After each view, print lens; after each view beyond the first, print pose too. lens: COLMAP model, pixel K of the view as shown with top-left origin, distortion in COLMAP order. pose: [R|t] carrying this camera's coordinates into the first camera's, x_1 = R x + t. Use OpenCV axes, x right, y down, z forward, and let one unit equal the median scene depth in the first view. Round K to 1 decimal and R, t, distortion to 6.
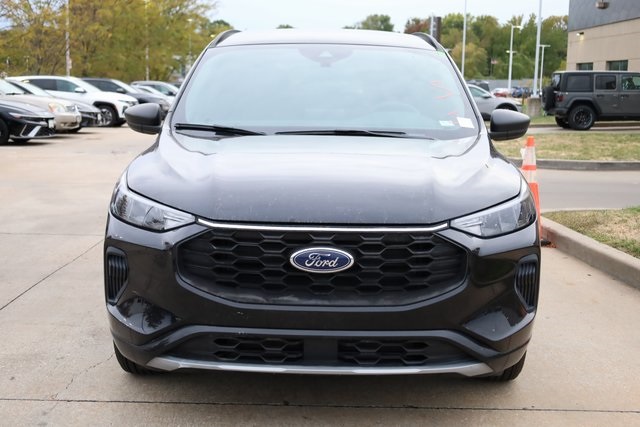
lens RADIAL K [[932.6, 0, 320.0], [0, 932.6, 213.5], [0, 0, 1]] dist [0.014769, 0.011313]
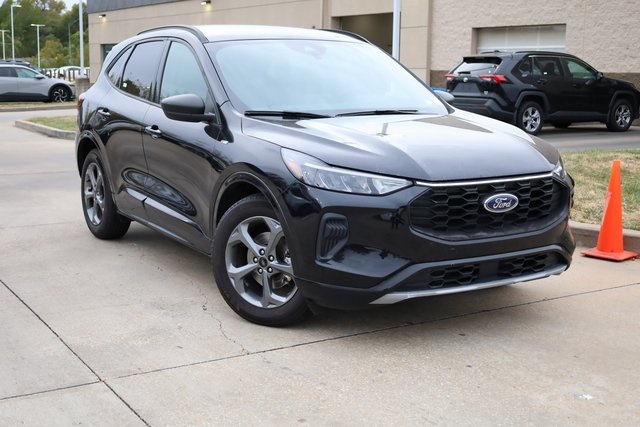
lens RADIAL K [[911.7, 0, 320.0], [0, 911.7, 213.5], [0, 0, 1]] dist [0.040288, 0.114268]
pose [[0.847812, -0.102141, 0.520368, -0.888229], [0.088975, 0.994763, 0.050296, -0.025390], [-0.522780, 0.003658, 0.852460, -0.012588]]
